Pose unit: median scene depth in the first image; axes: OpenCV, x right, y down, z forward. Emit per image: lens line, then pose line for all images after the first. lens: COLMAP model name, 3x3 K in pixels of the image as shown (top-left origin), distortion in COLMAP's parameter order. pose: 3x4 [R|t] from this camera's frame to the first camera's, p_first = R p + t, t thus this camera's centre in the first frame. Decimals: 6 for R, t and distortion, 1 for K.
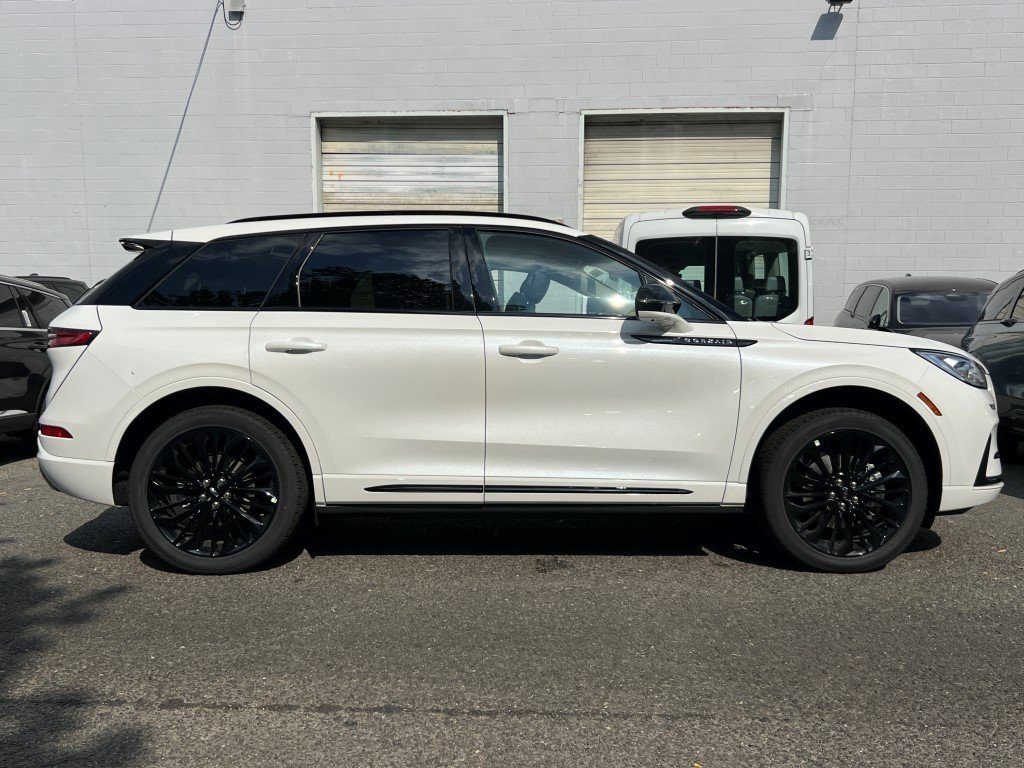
lens RADIAL K [[878.6, 0, 512.0], [0, 878.6, 384.0], [0, 0, 1]] dist [0.069952, 0.000942]
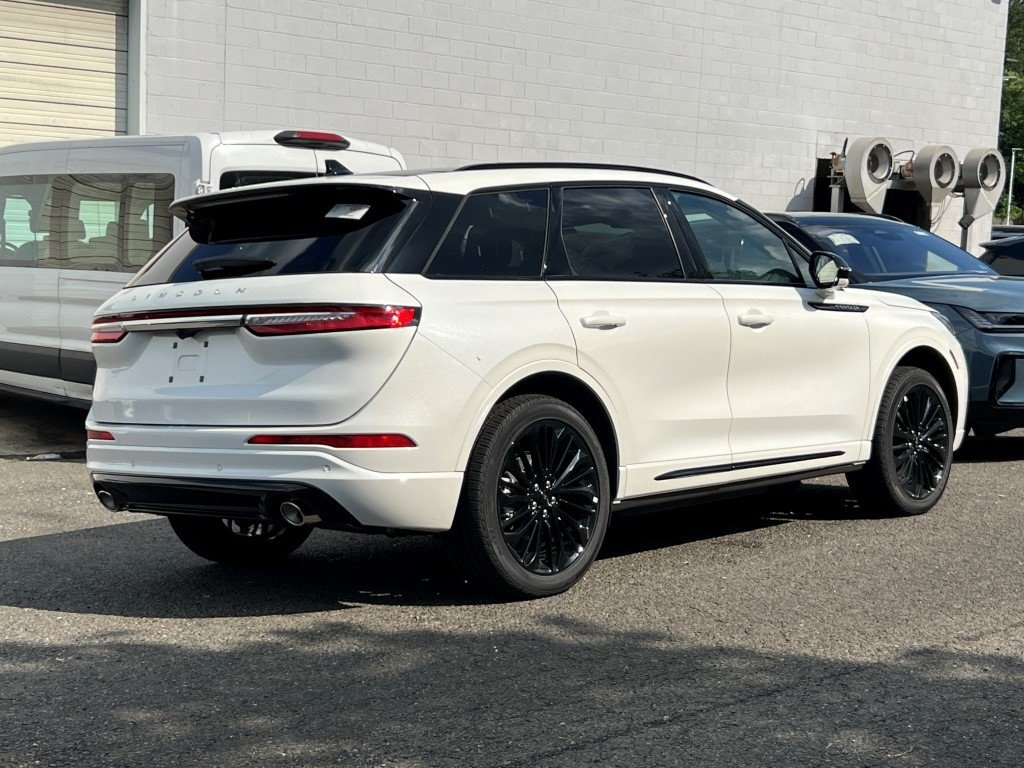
lens RADIAL K [[1541.6, 0, 512.0], [0, 1541.6, 384.0], [0, 0, 1]] dist [0.005364, 0.001044]
pose [[0.703006, -0.050811, 0.709366, -1.341322], [0.058300, 0.998205, 0.013723, -0.006226], [-0.708790, 0.031709, 0.704707, -0.001616]]
